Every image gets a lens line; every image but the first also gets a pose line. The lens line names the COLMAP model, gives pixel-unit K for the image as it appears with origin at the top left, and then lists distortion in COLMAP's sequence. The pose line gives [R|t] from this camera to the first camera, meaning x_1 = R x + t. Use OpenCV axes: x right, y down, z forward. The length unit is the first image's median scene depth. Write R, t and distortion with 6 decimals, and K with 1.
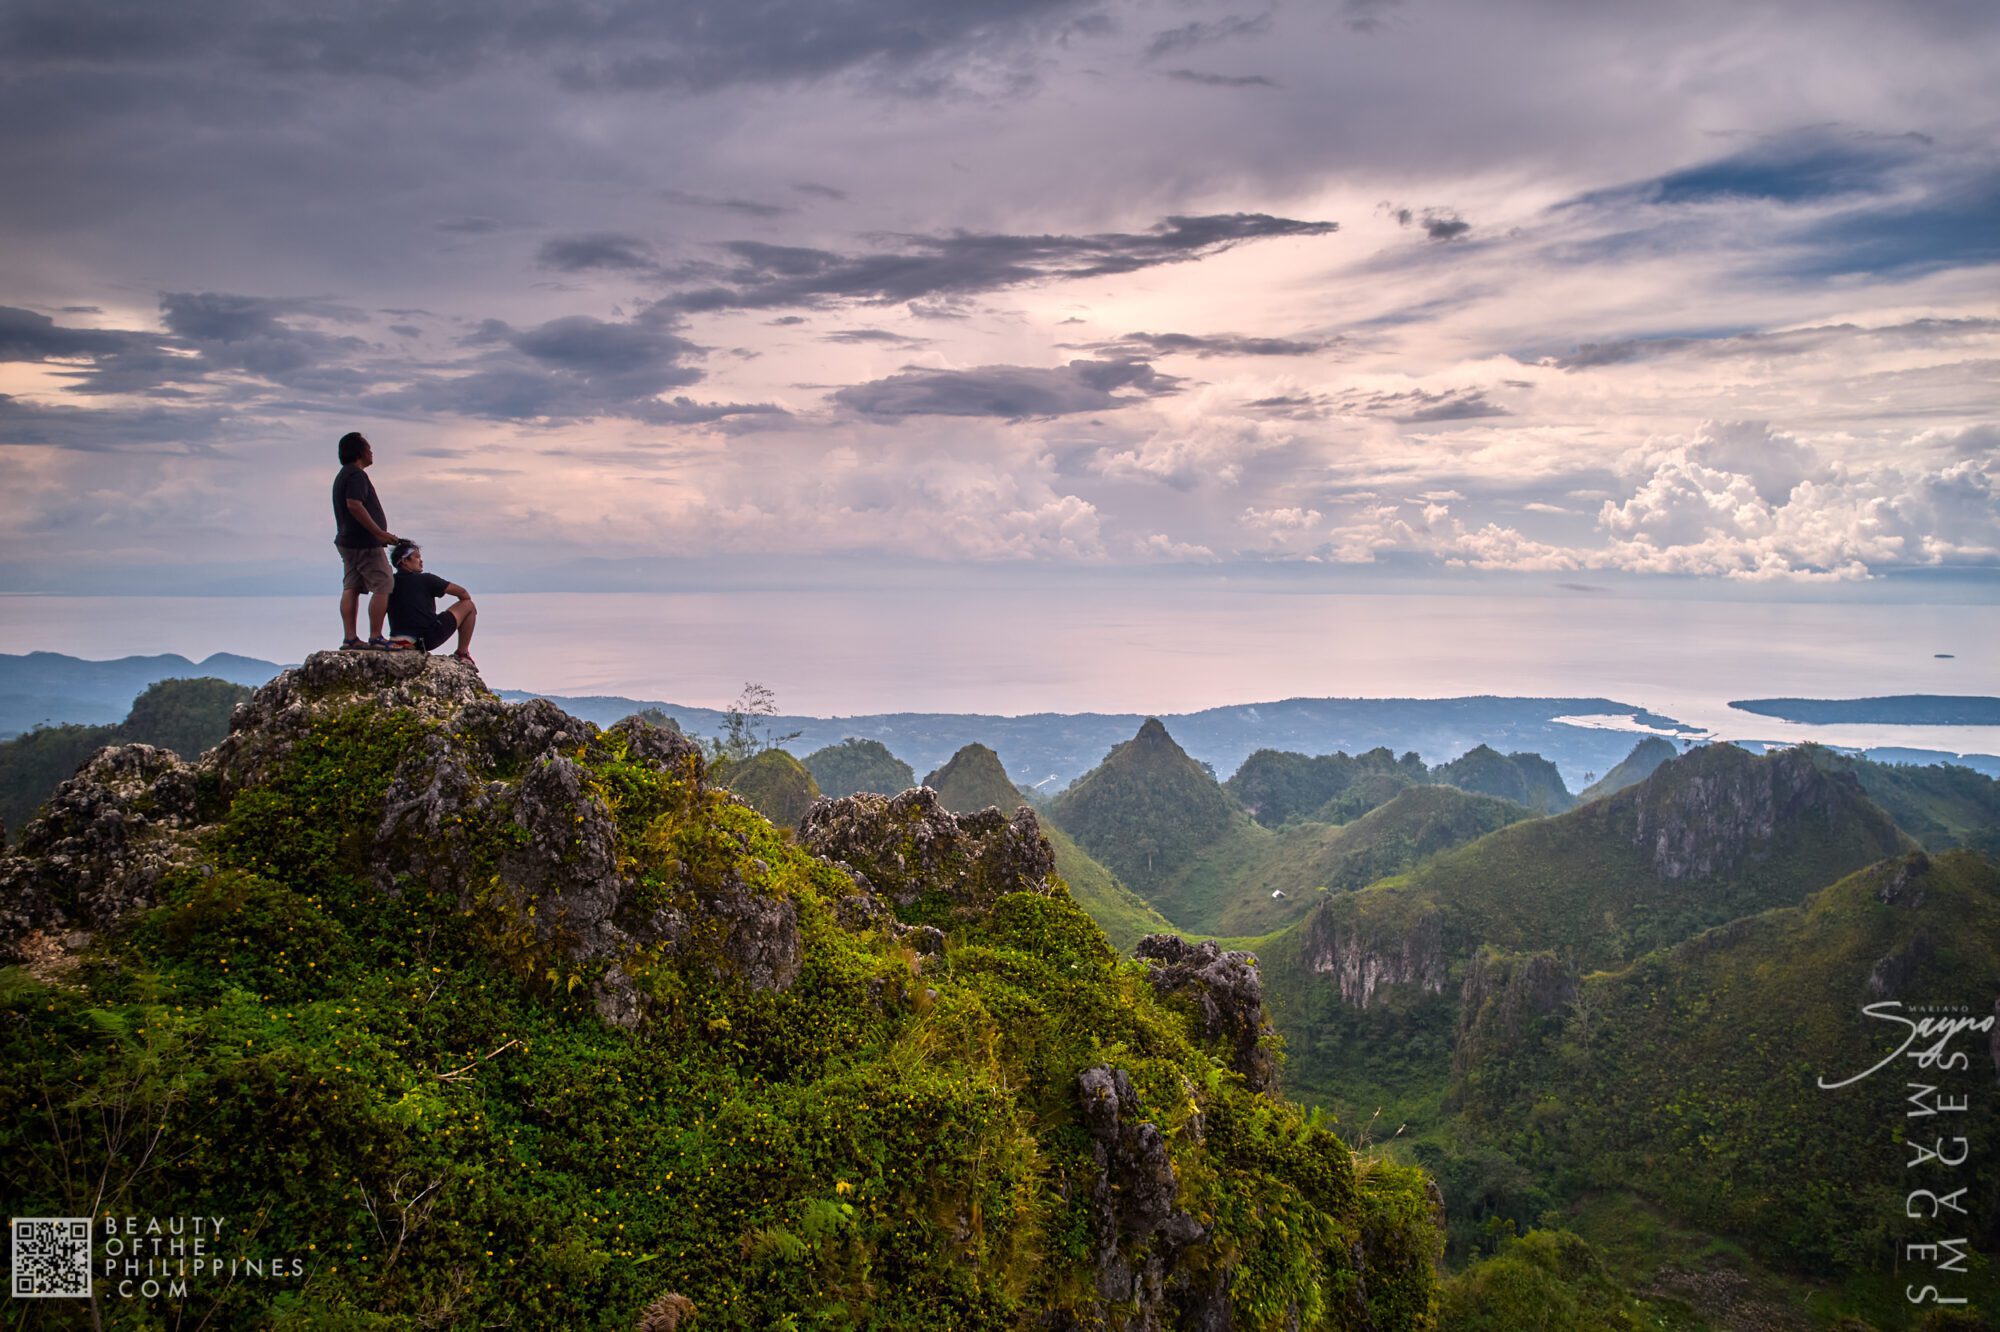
lens RADIAL K [[1285.1, 0, 1001.9], [0, 1285.1, 661.8], [0, 0, 1]] dist [-0.054072, 0.022645]
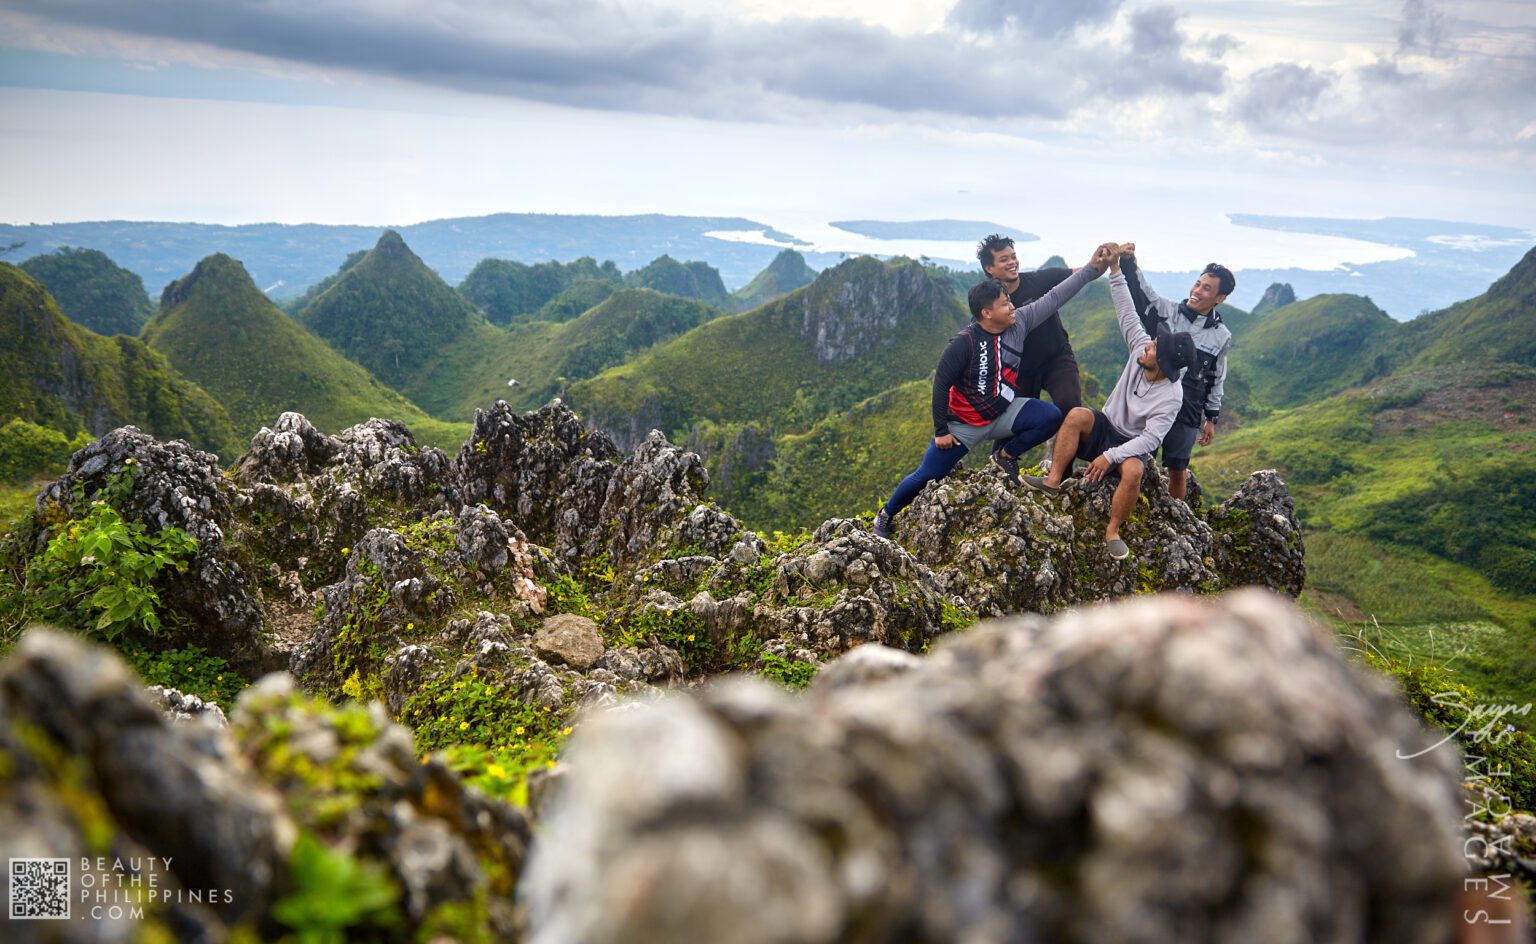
lens RADIAL K [[1058.0, 0, 762.9], [0, 1058.0, 465.7], [0, 0, 1]] dist [-0.000138, -0.004694]
pose [[0.894248, -0.085700, 0.439291, -0.024168], [-0.031465, 0.967031, 0.252707, 0.001118], [-0.446465, -0.239805, 0.862069, 0.053153]]
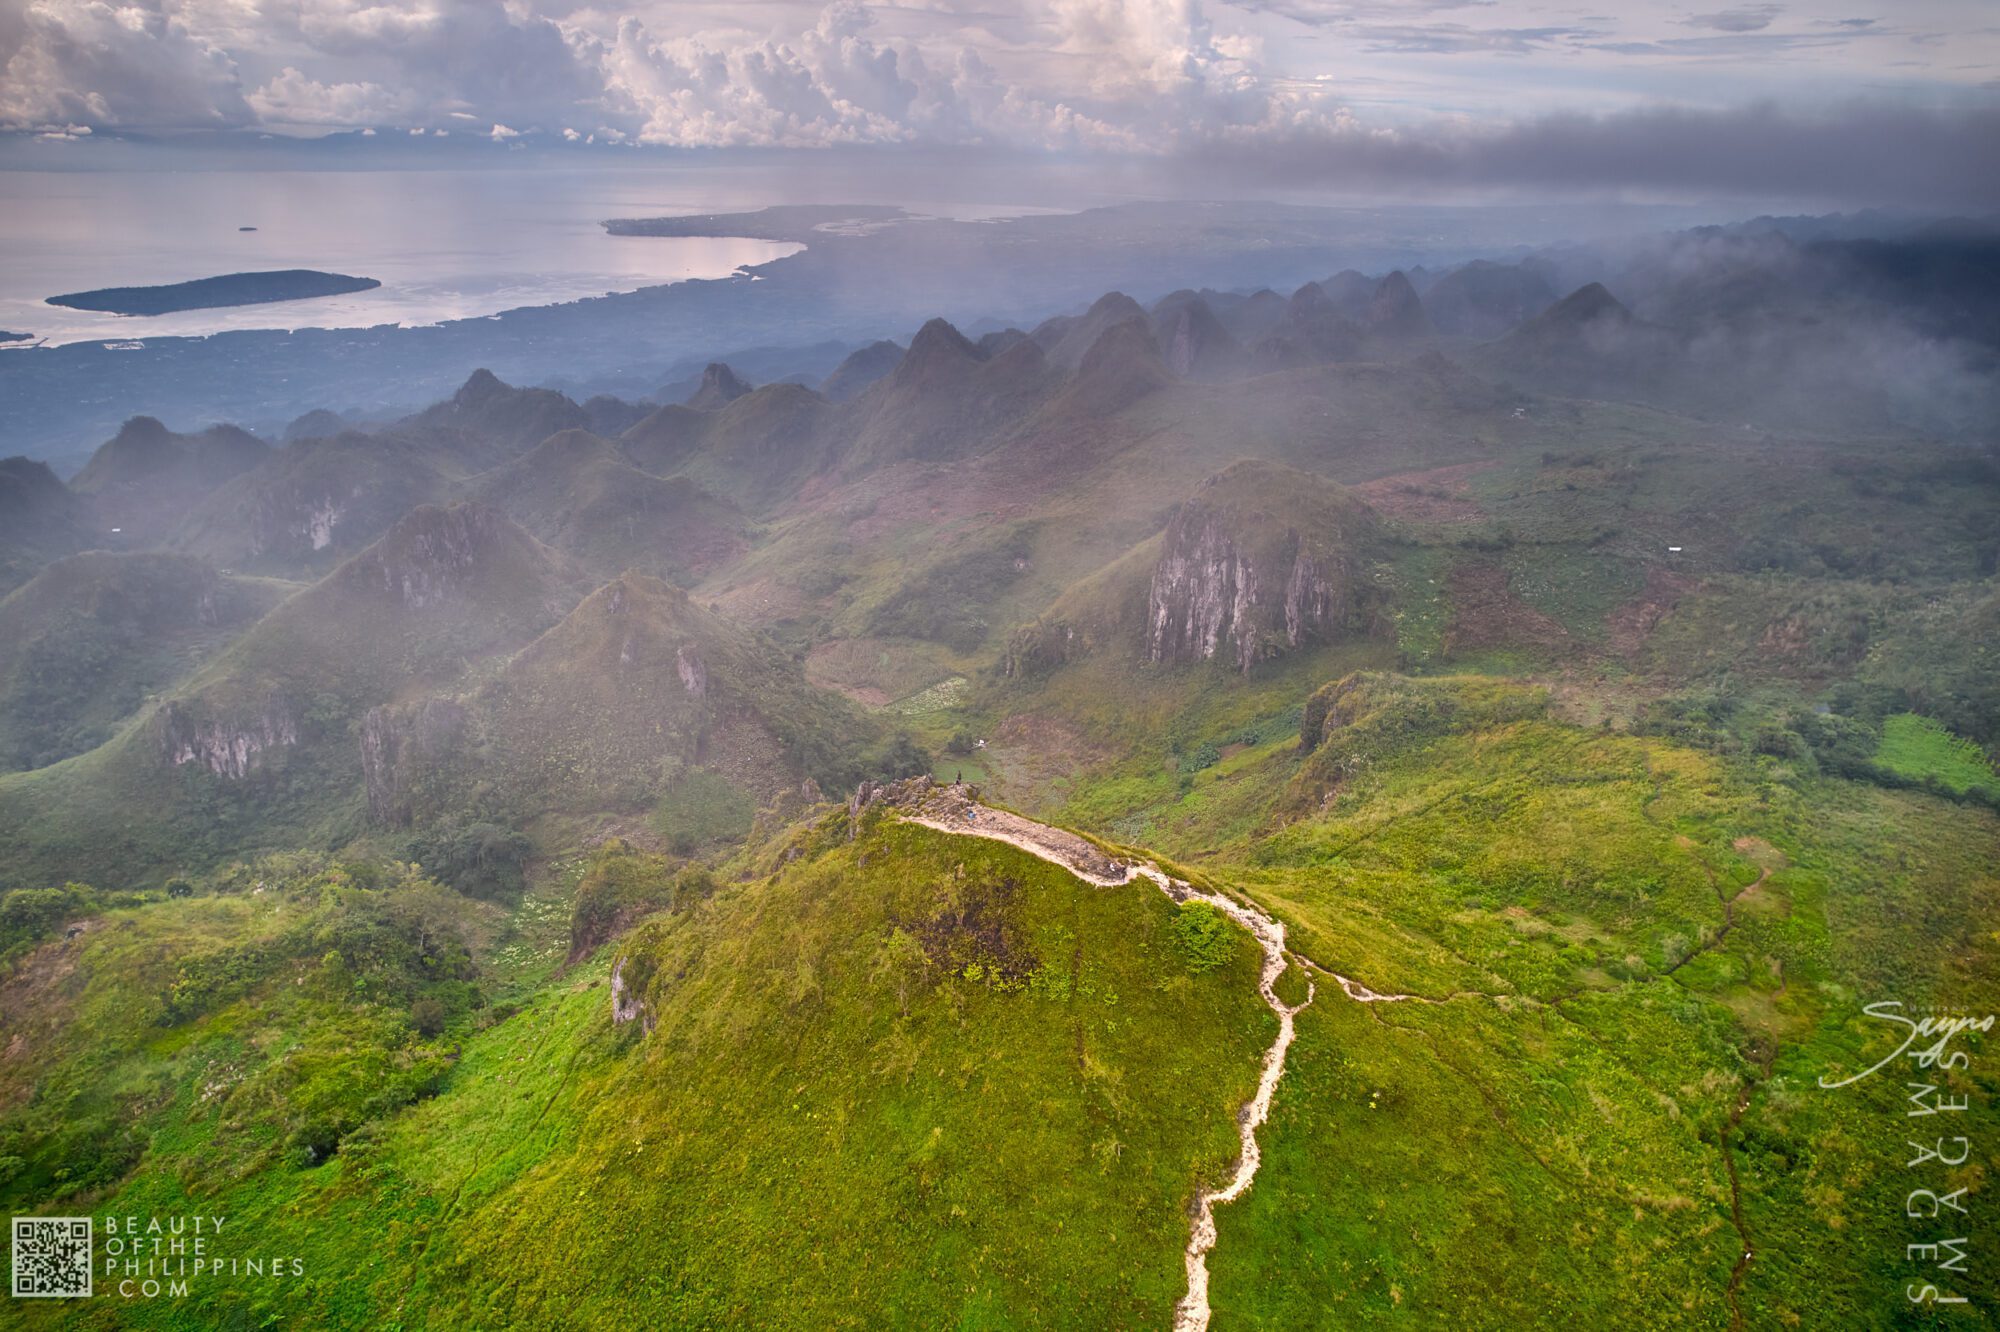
lens RADIAL K [[1374.4, 0, 956.4], [0, 1374.4, 653.2], [0, 0, 1]] dist [-0.021297, 0.031279]
pose [[0.435447, -0.329289, 0.837828, -0.512112], [0.062075, 0.939466, 0.336973, -0.260290], [-0.898072, -0.094726, 0.429528, -0.209590]]
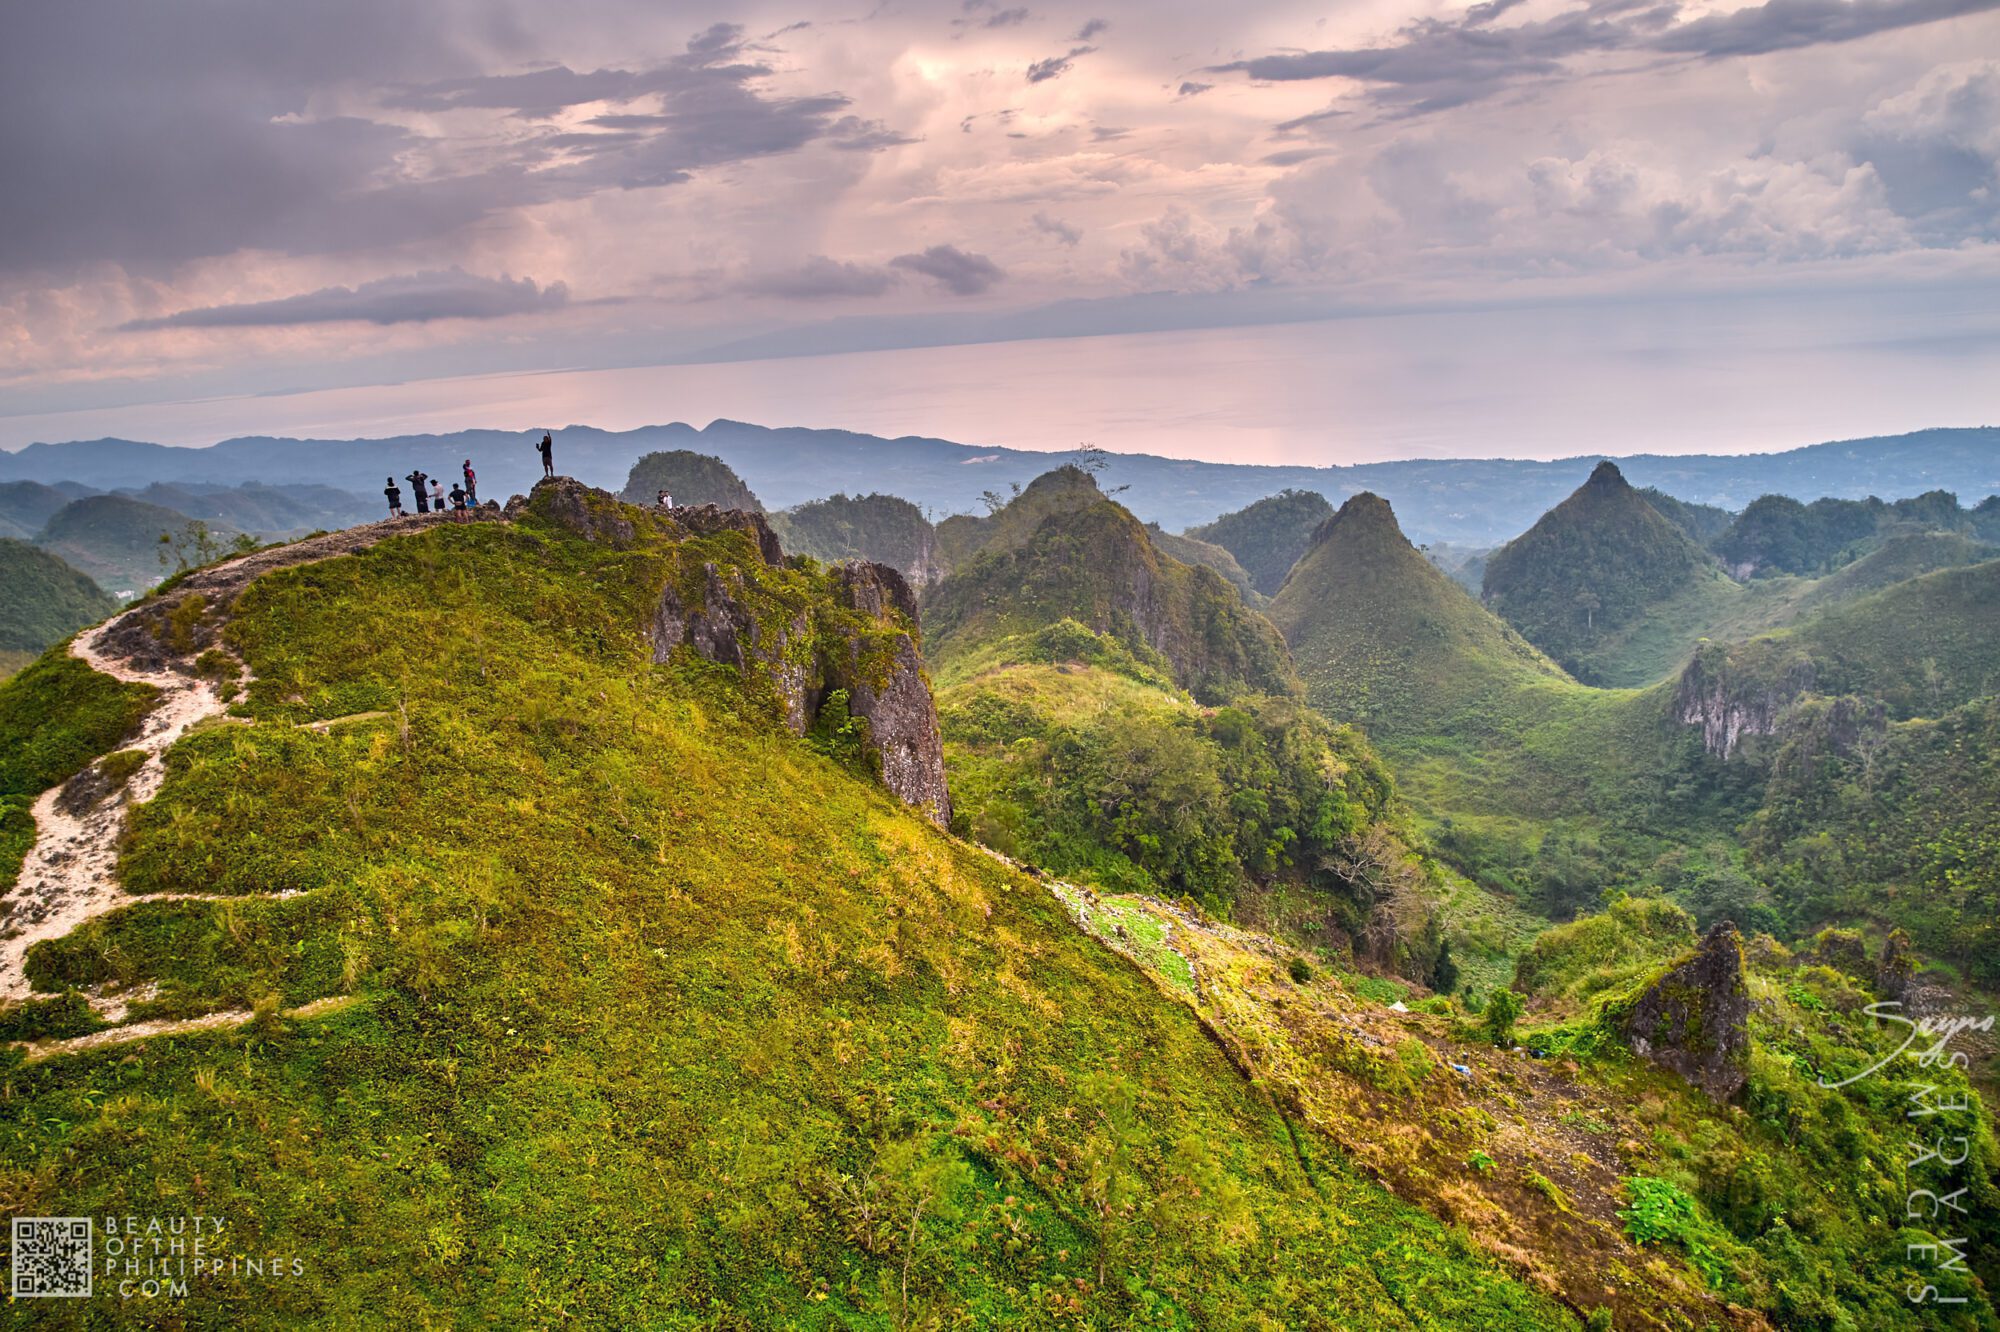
lens RADIAL K [[1429.6, 0, 998.2], [0, 1429.6, 652.0], [0, 0, 1]] dist [-0.046321, 0.019941]
pose [[0.933259, 0.020905, -0.358597, 0.153553], [0.040668, 0.985737, 0.163305, -0.008146], [0.356896, -0.166990, 0.919097, -0.178783]]
